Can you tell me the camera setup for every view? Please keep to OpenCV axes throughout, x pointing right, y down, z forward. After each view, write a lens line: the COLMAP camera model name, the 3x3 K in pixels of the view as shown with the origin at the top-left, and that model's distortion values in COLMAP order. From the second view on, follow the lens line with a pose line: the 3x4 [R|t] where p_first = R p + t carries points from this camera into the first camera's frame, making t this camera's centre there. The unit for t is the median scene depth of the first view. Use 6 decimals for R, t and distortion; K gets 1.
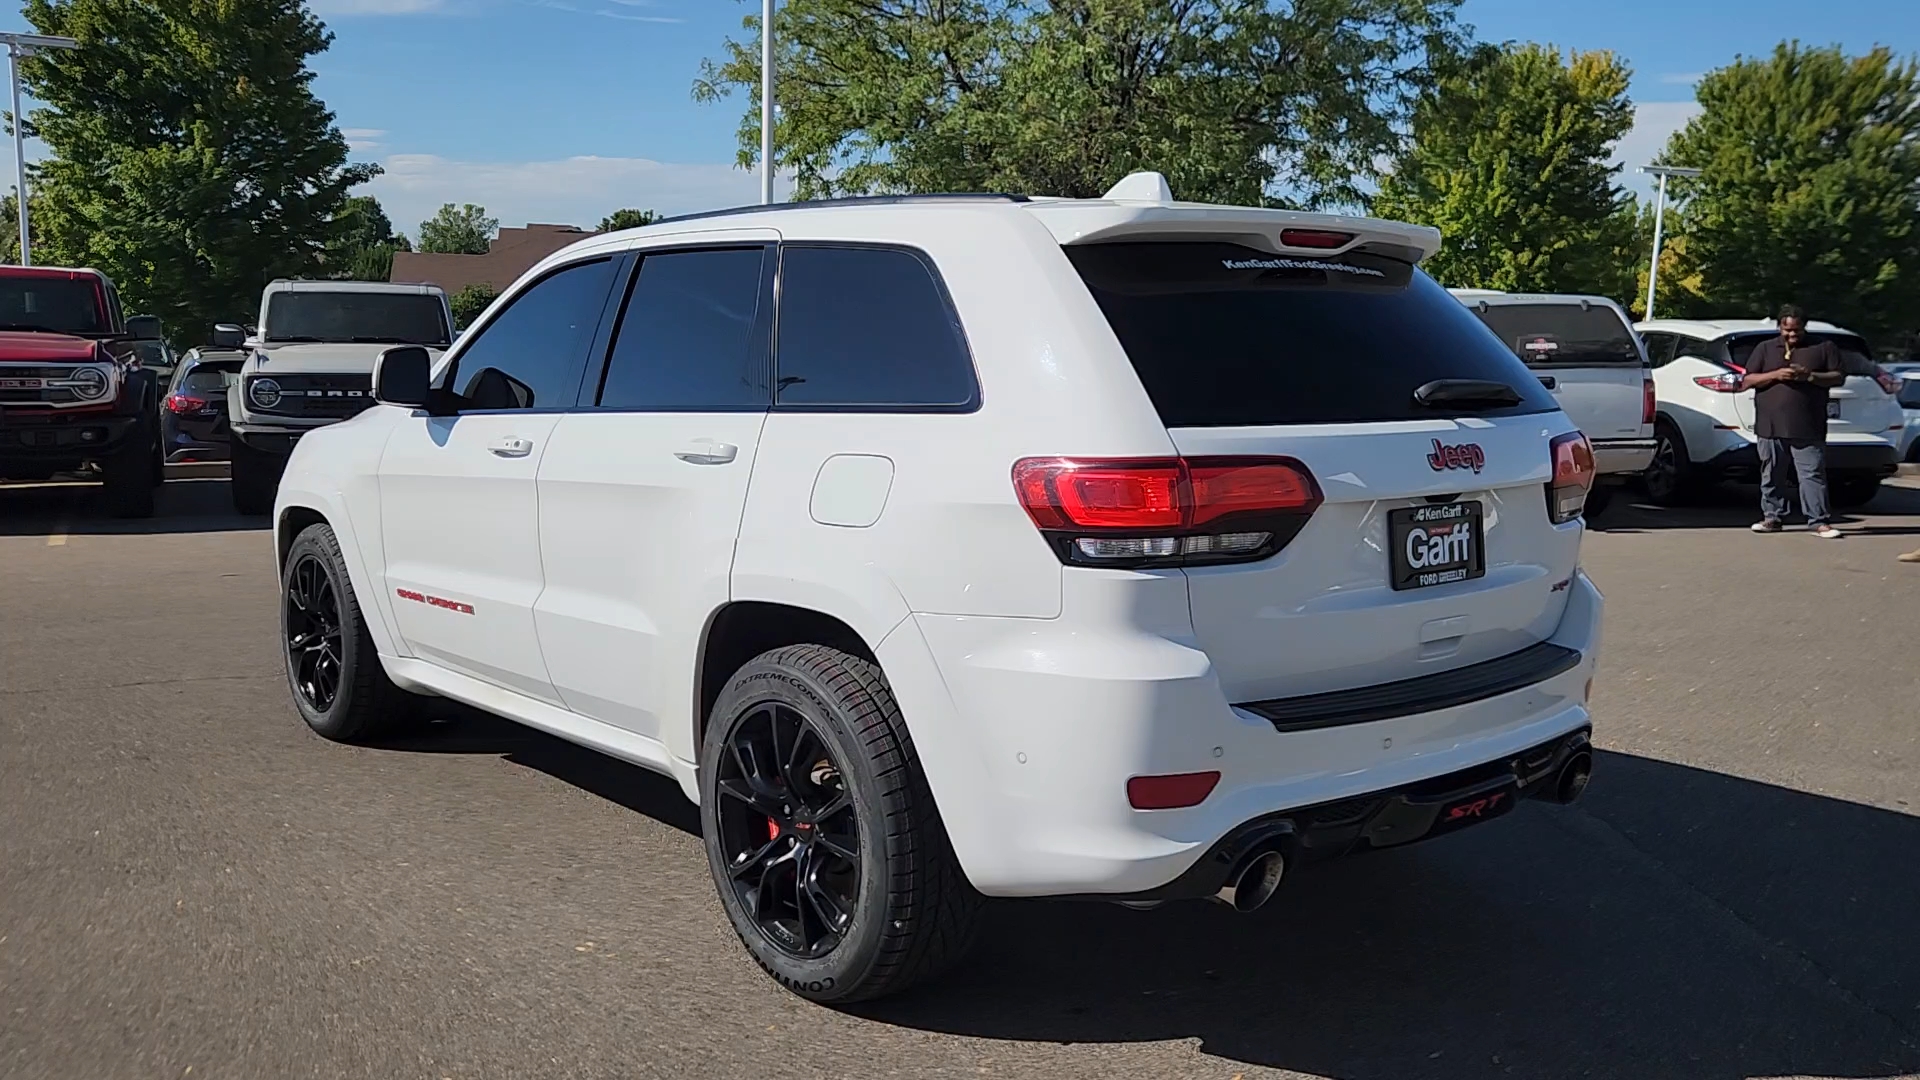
lens RADIAL K [[1617.8, 0, 948.3], [0, 1617.8, 562.4], [0, 0, 1]] dist [0.036166, -0.031234]
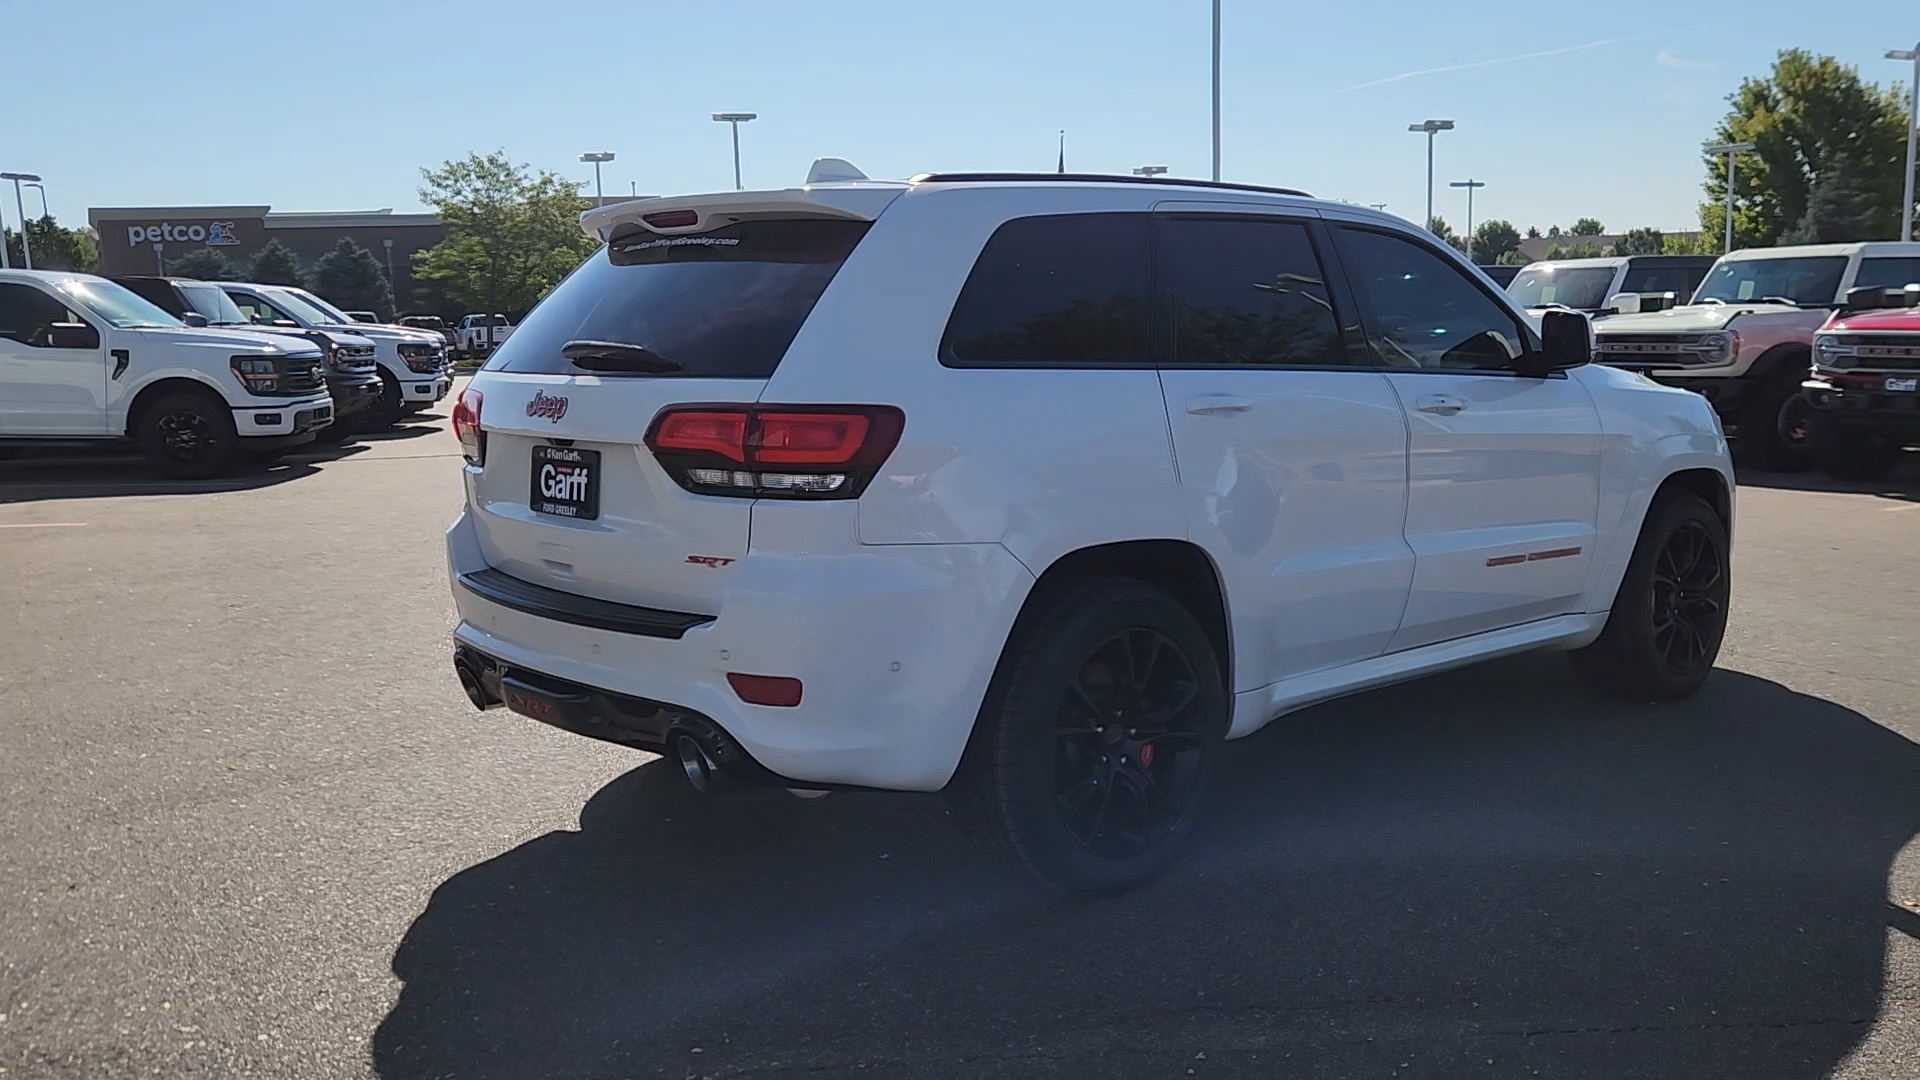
lens RADIAL K [[1617.8, 0, 948.3], [0, 1617.8, 562.4], [0, 0, 1]] dist [0.036166, -0.031234]
pose [[0.035096, 0.140390, -0.989474, 0.865648], [-0.123685, 0.983082, 0.135096, -0.085741], [0.991701, 0.117642, 0.051866, 0.714457]]
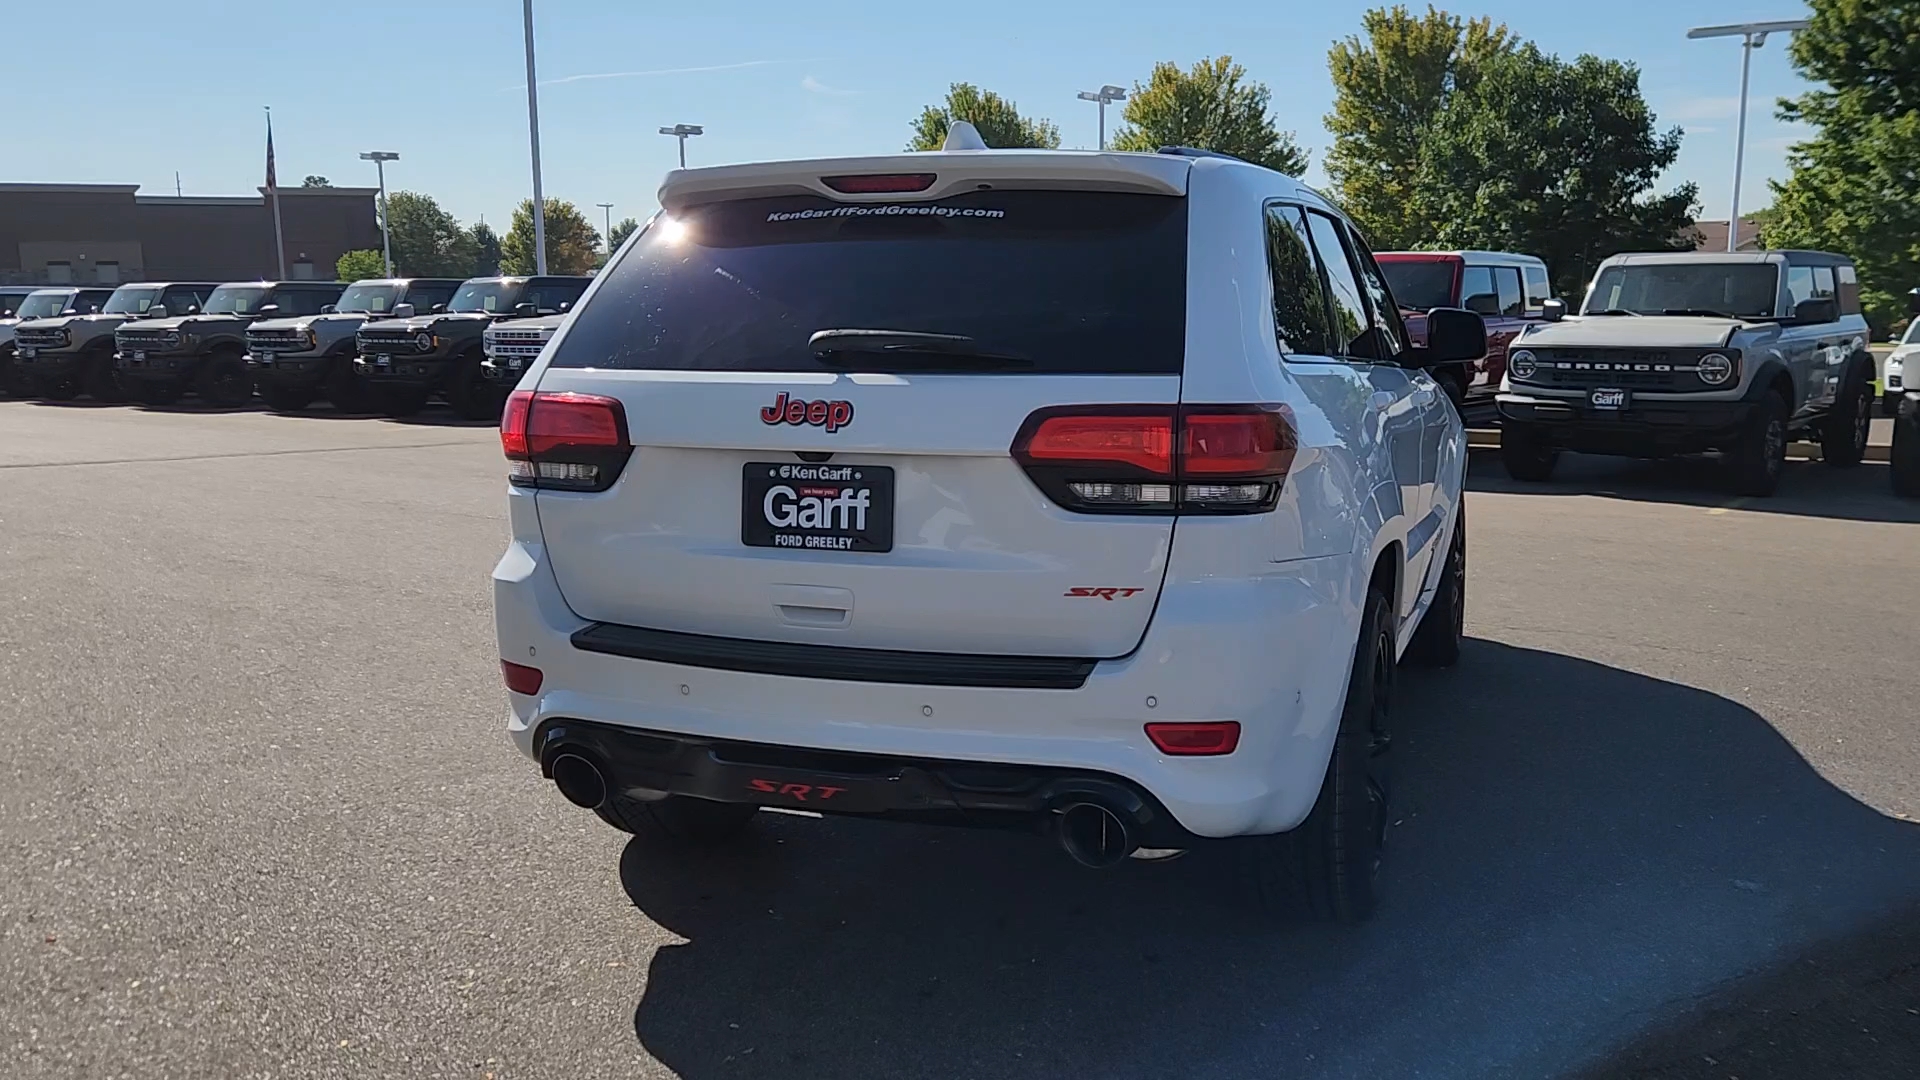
lens RADIAL K [[1617.8, 0, 948.3], [0, 1617.8, 562.4], [0, 0, 1]] dist [0.036166, -0.031234]
pose [[0.494196, 0.124958, -0.860323, 0.670453], [-0.115250, 0.990298, 0.077633, -0.035377], [0.861677, 0.060787, 0.503802, 0.349207]]
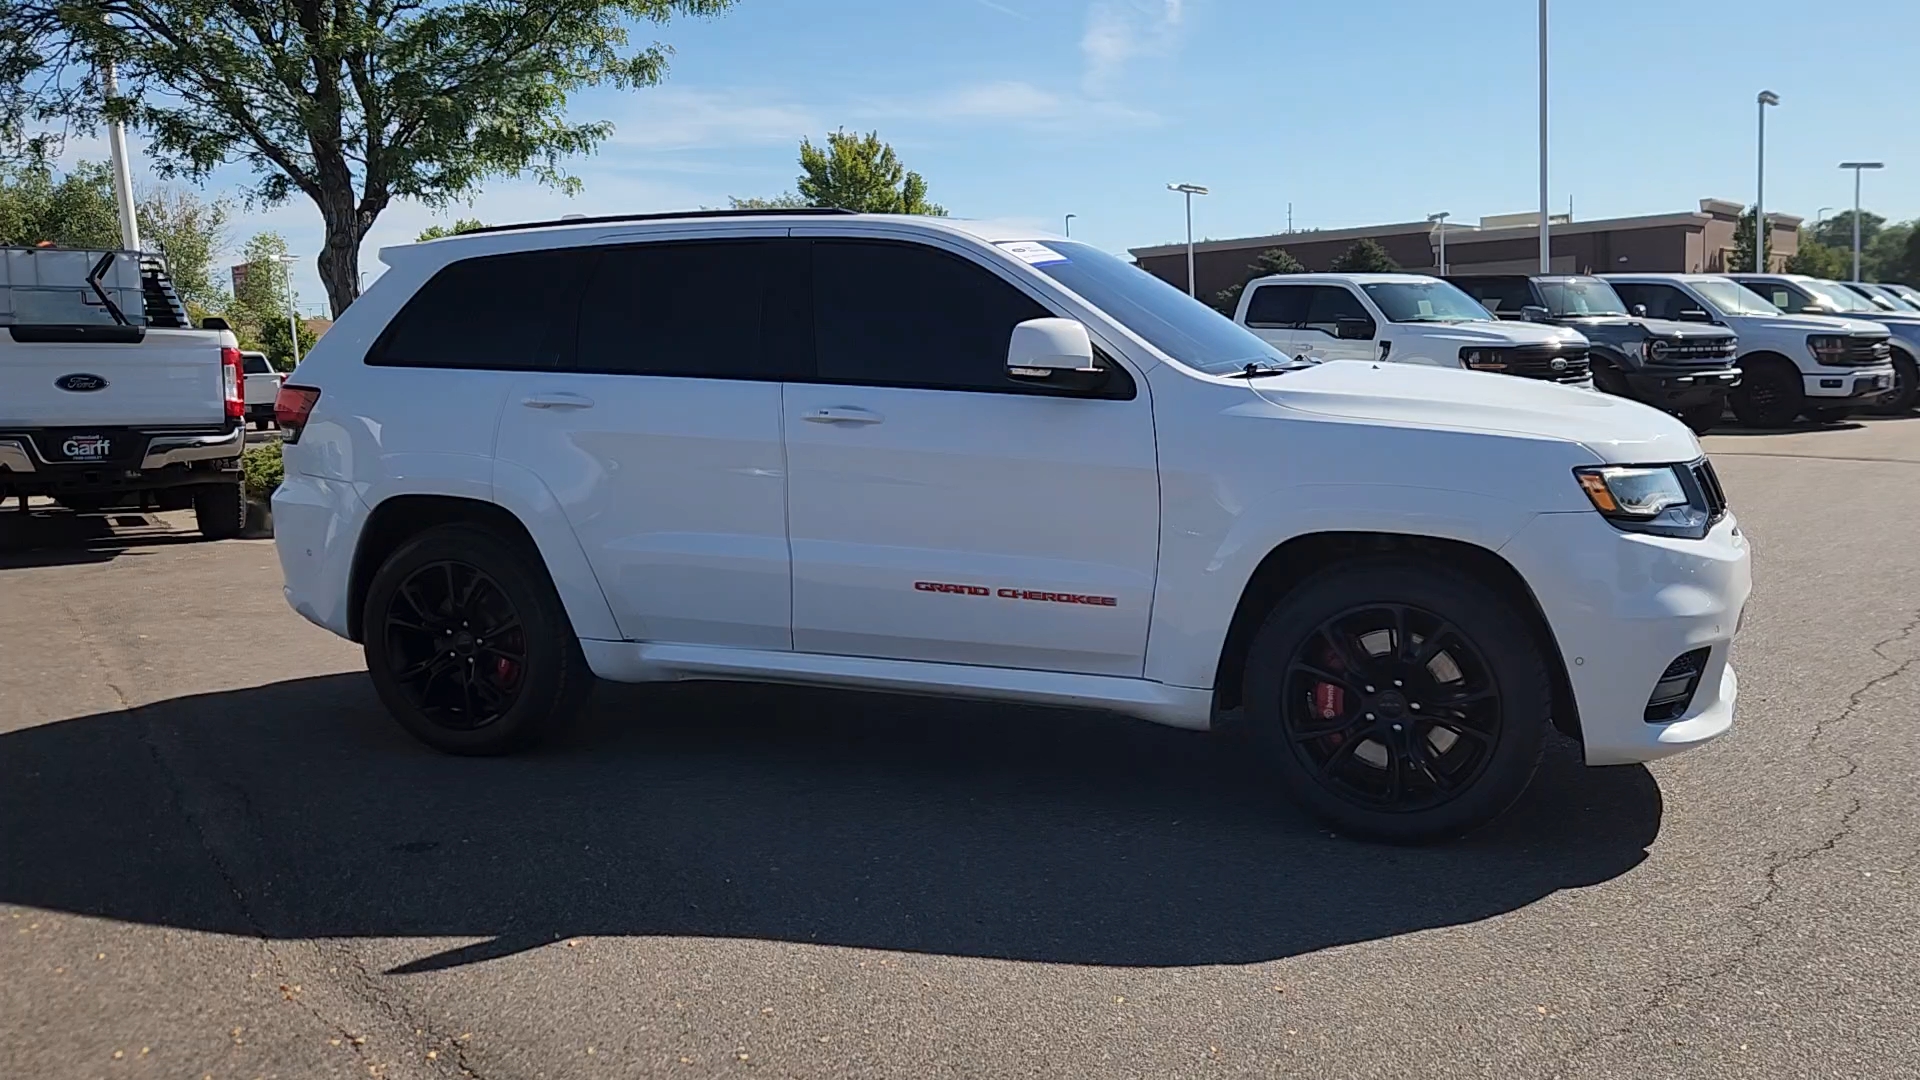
lens RADIAL K [[1617.8, 0, 948.3], [0, 1617.8, 562.4], [0, 0, 1]] dist [0.036166, -0.031234]
pose [[-0.867280, 0.076231, -0.491949, 0.409853], [-0.058495, 0.965755, 0.252775, -0.225084], [0.494372, 0.248003, -0.833121, 1.737614]]
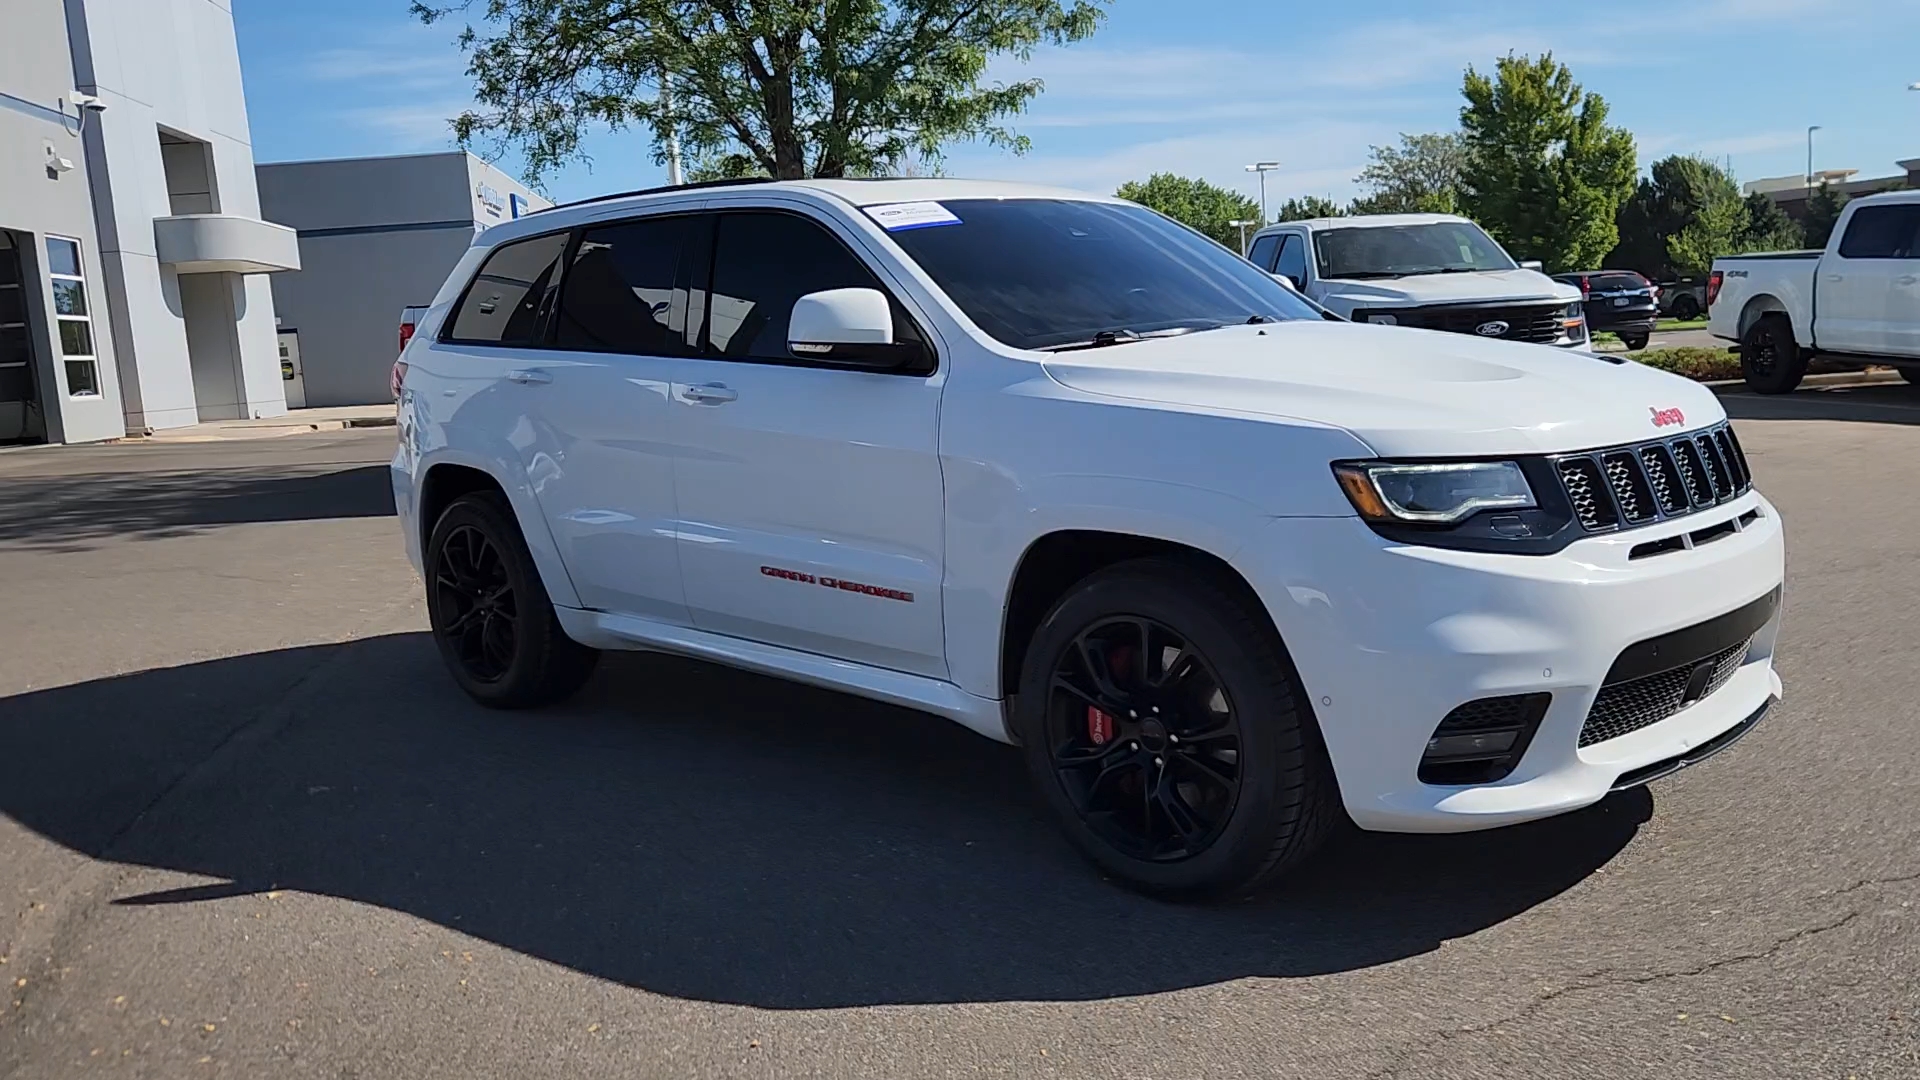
lens RADIAL K [[1617.8, 0, 948.3], [0, 1617.8, 562.4], [0, 0, 1]] dist [0.036166, -0.031234]
pose [[-0.994420, 0.052501, -0.091497, 0.000604], [0.023705, 0.956388, 0.291137, -0.237228], [0.102792, 0.287344, -0.952296, 1.812427]]
